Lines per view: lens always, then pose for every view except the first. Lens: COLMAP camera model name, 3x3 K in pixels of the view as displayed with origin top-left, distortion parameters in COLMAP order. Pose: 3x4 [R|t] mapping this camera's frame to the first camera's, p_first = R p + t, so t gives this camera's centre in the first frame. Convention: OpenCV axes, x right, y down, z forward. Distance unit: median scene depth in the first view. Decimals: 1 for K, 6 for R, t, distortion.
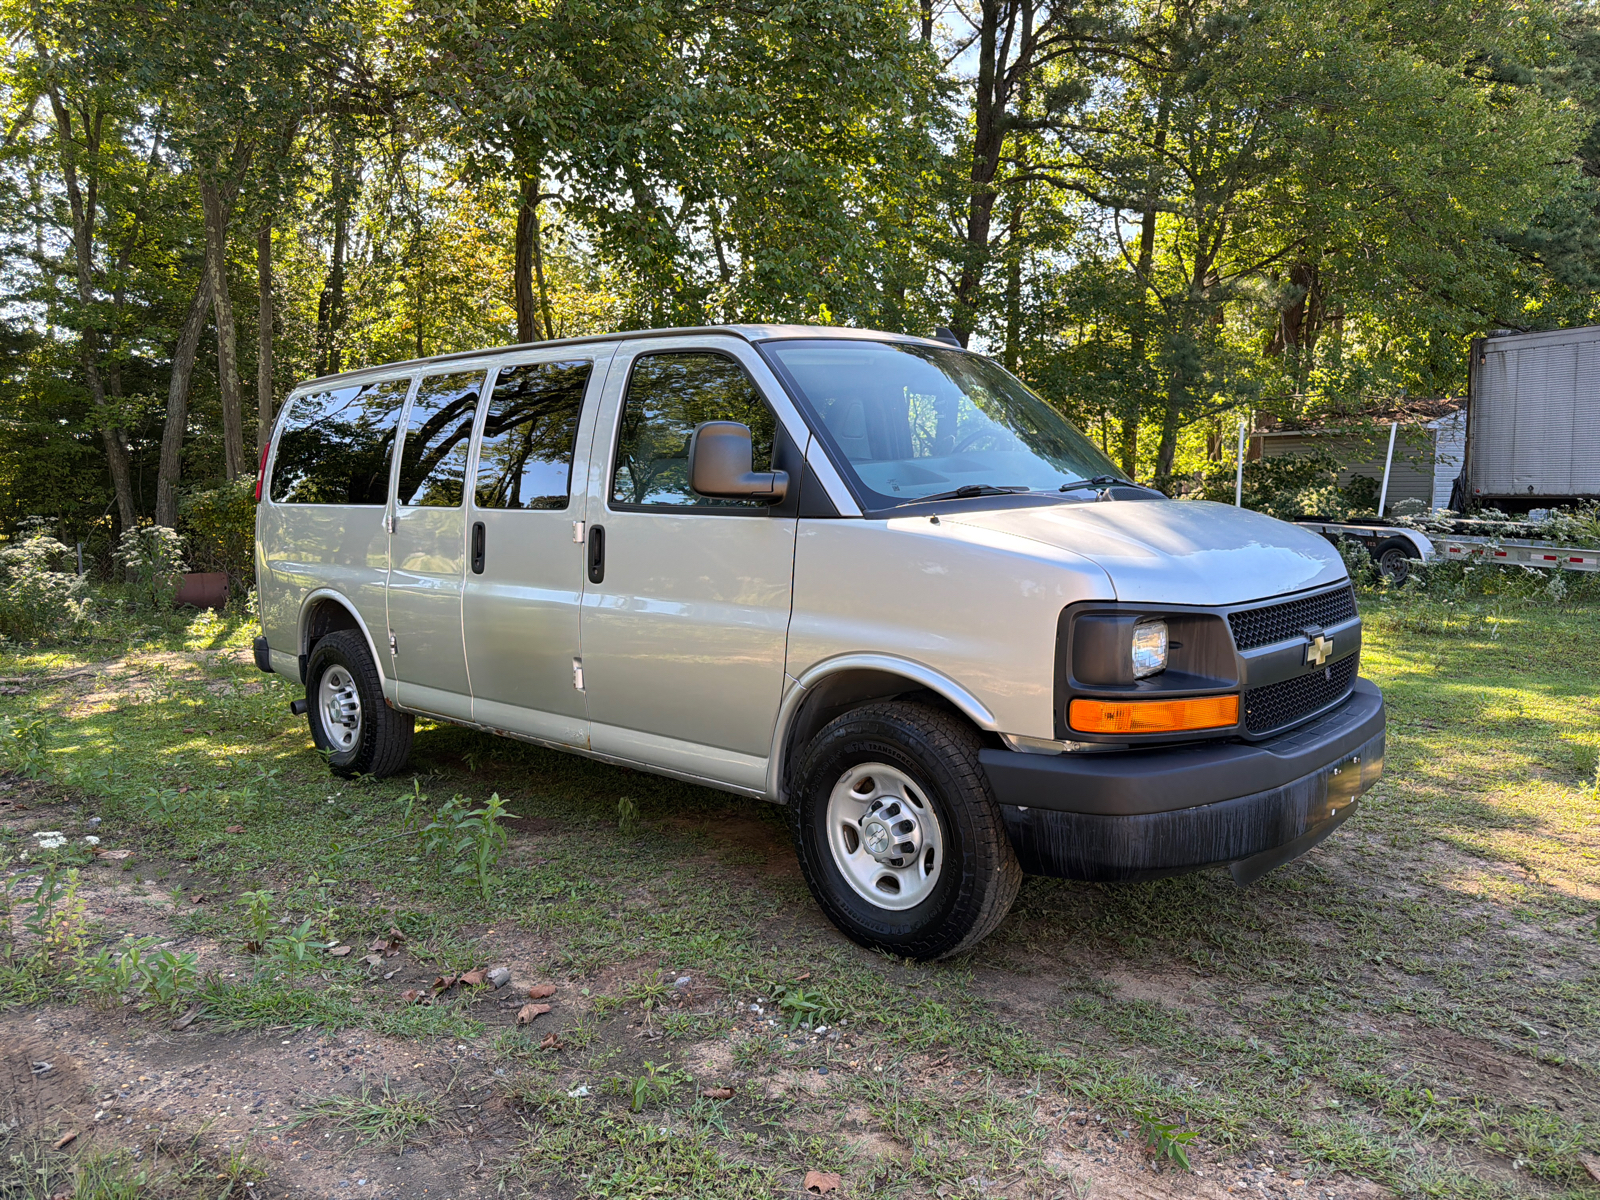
lens RADIAL K [[1183.9, 0, 809.6], [0, 1183.9, 598.4], [0, 0, 1]] dist [0.029824, -0.041857]
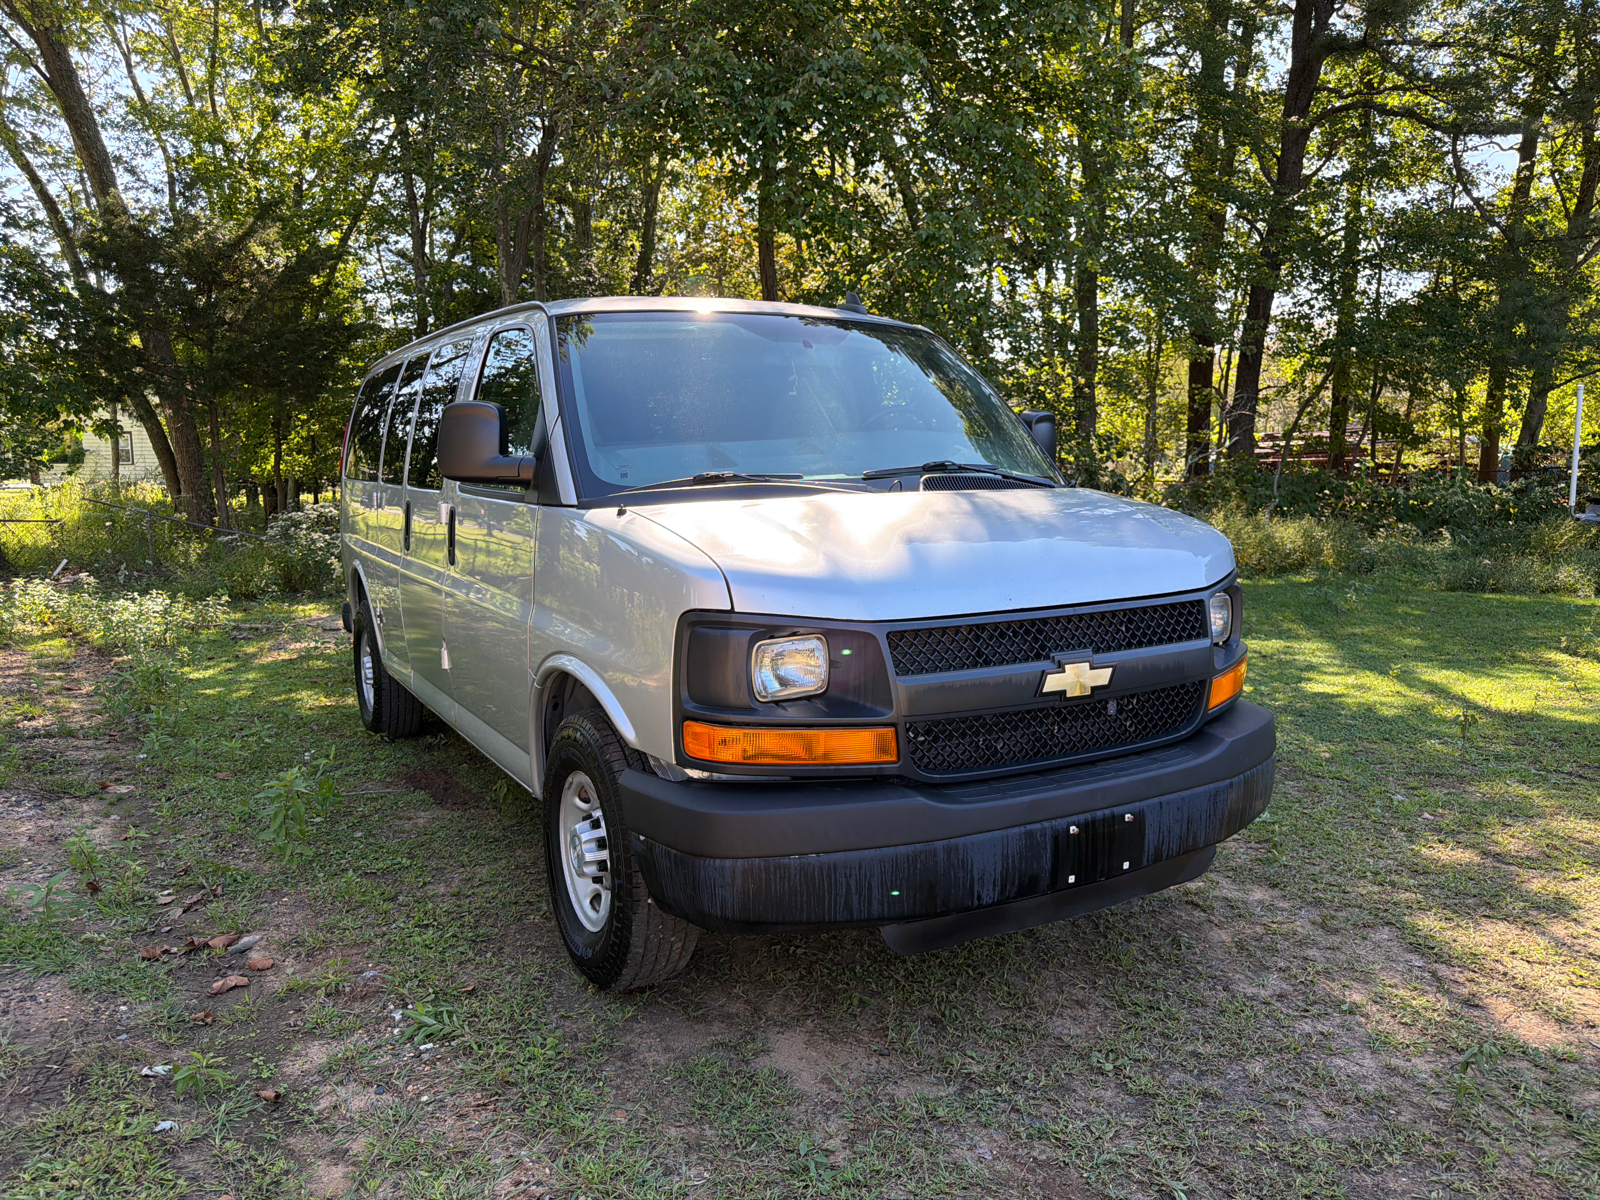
lens RADIAL K [[1183.9, 0, 808.6], [0, 1183.9, 593.1], [0, 0, 1]] dist [0.029824, -0.041857]
pose [[0.946381, 0.037897, -0.320823, 0.550818], [-0.030963, 0.999164, 0.026691, -0.033396], [0.321567, -0.015326, 0.946763, 0.185339]]
